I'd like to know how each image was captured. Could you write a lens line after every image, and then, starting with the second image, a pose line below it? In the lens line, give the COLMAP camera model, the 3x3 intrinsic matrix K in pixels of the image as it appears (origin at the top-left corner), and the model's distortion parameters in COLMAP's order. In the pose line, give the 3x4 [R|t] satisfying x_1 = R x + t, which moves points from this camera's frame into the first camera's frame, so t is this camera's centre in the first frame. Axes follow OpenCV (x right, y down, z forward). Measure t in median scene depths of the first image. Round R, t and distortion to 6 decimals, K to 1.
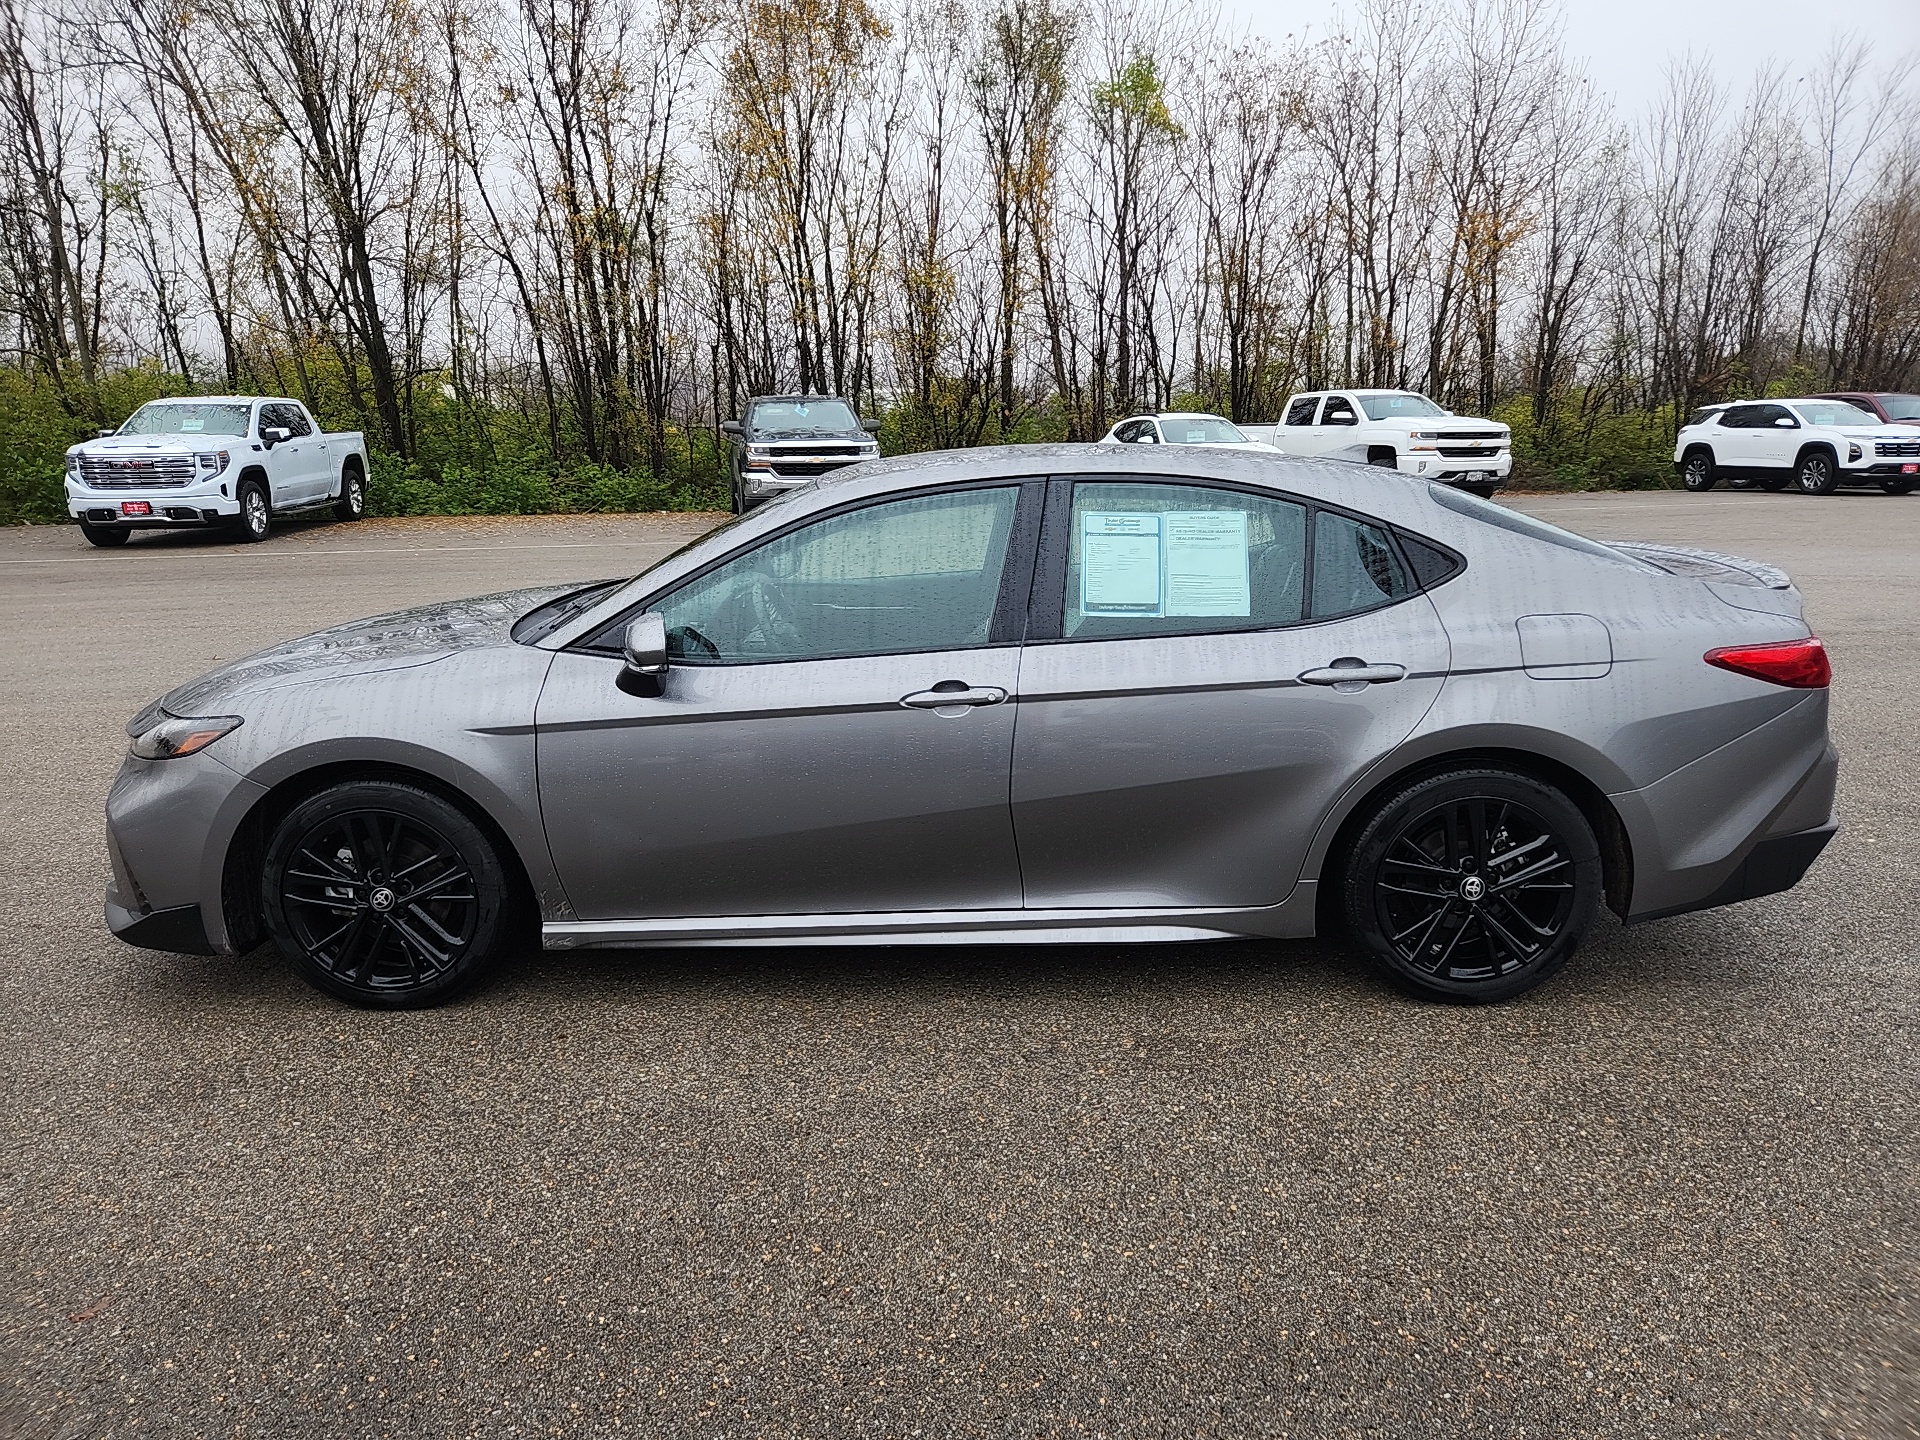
lens RADIAL K [[1243.3, 0, 960.0], [0, 1243.3, 720.0], [0, 0, 1]] dist [0.081137, -0.066063]
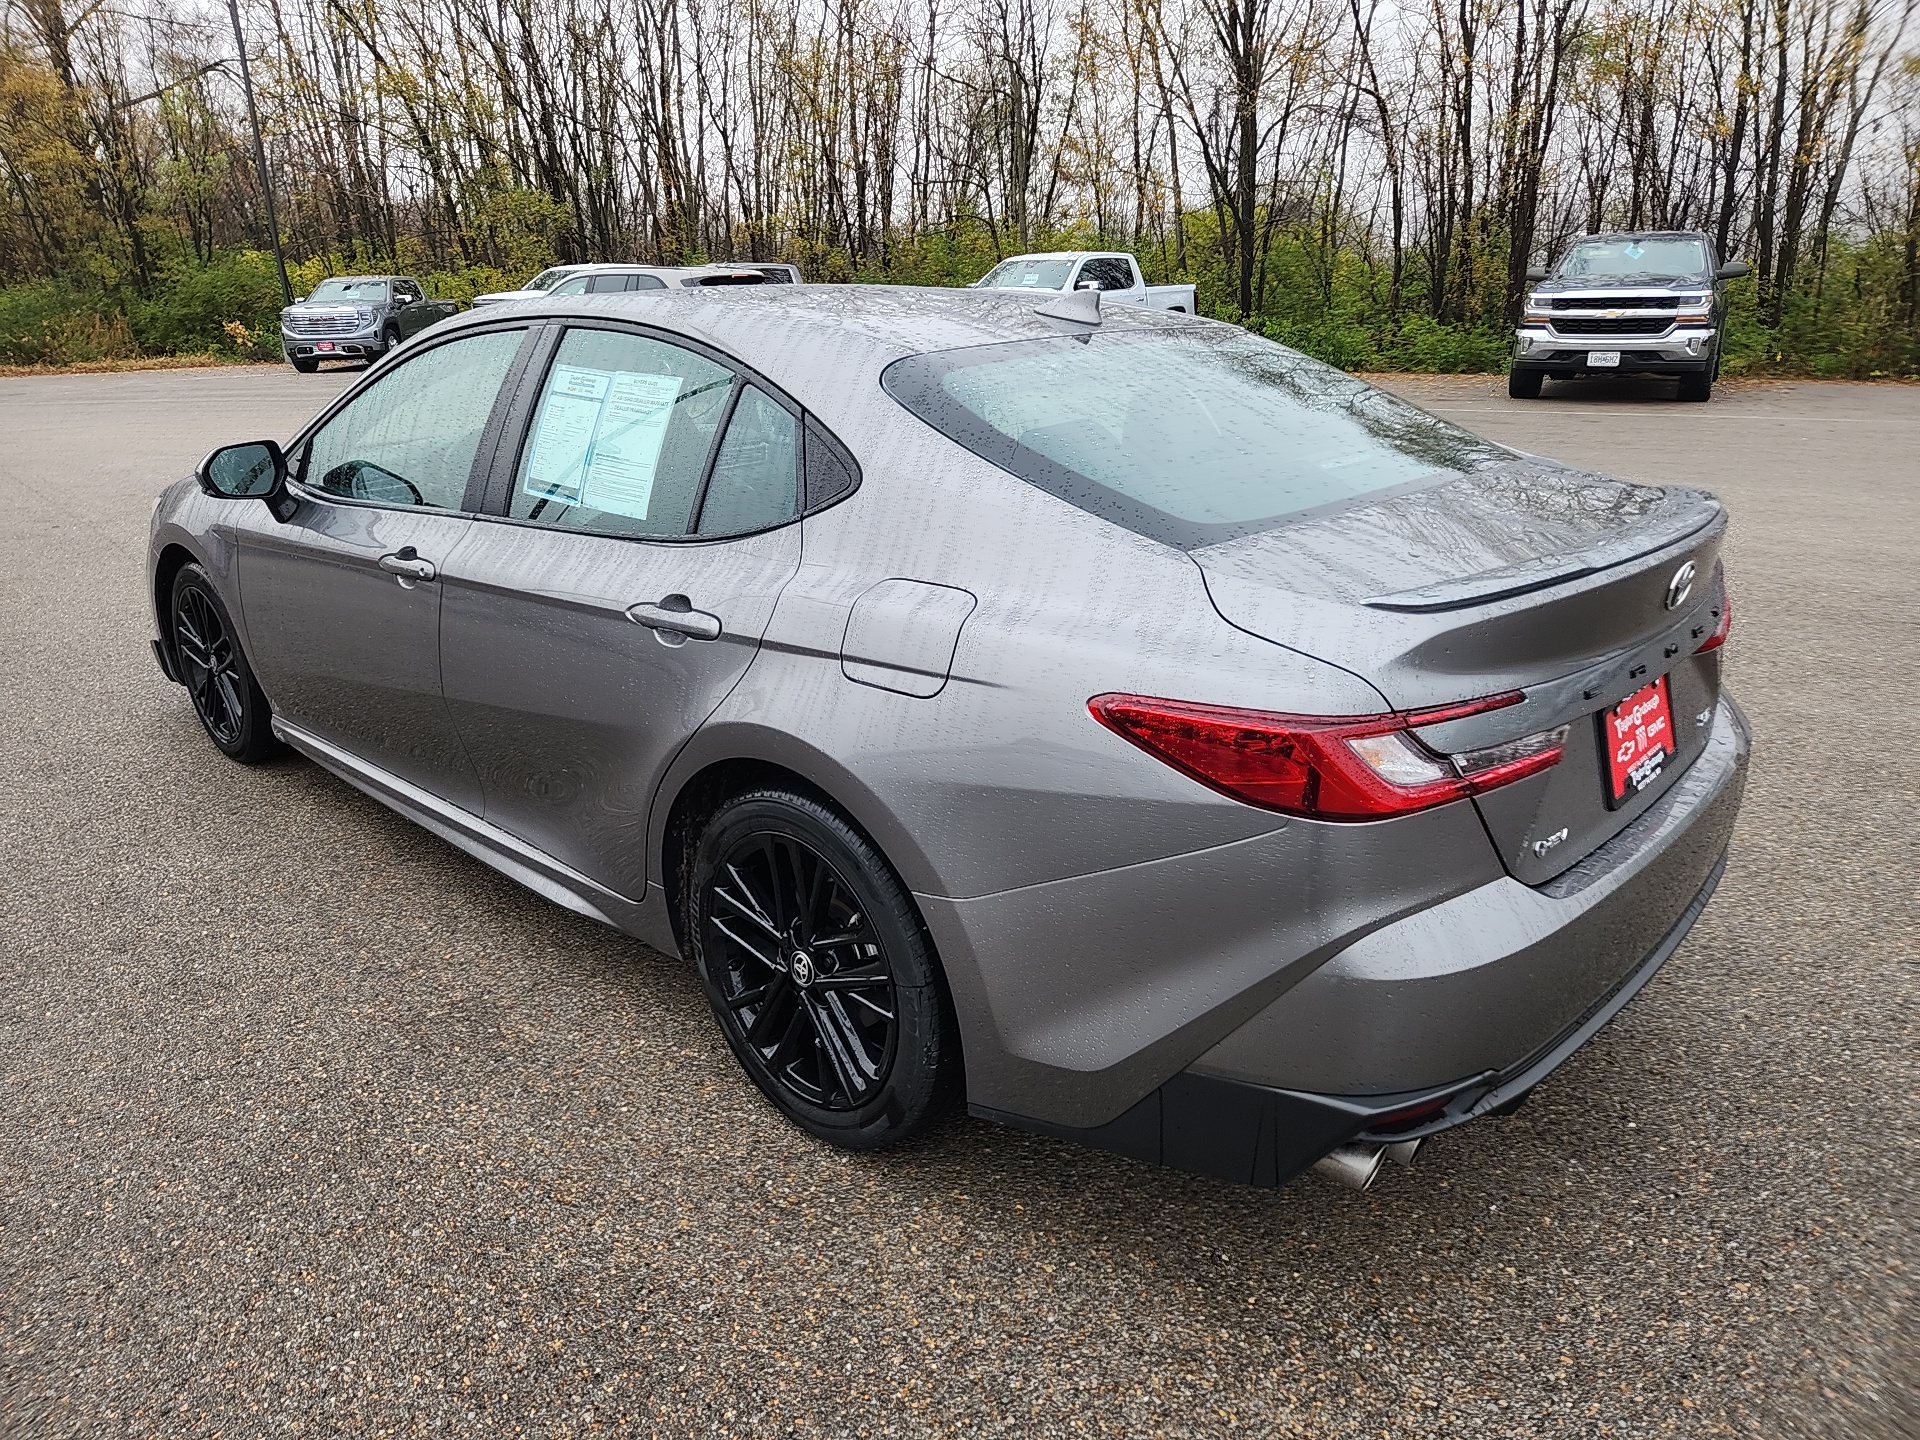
lens RADIAL K [[1249.6, 0, 942.7], [0, 1249.6, 711.1], [0, 0, 1]] dist [0.073683, -0.056797]
pose [[0.741353, 0.220781, -0.633760, 0.861070], [-0.156731, 0.975182, 0.156382, -0.117335], [0.652558, -0.016605, 0.757557, 0.547644]]
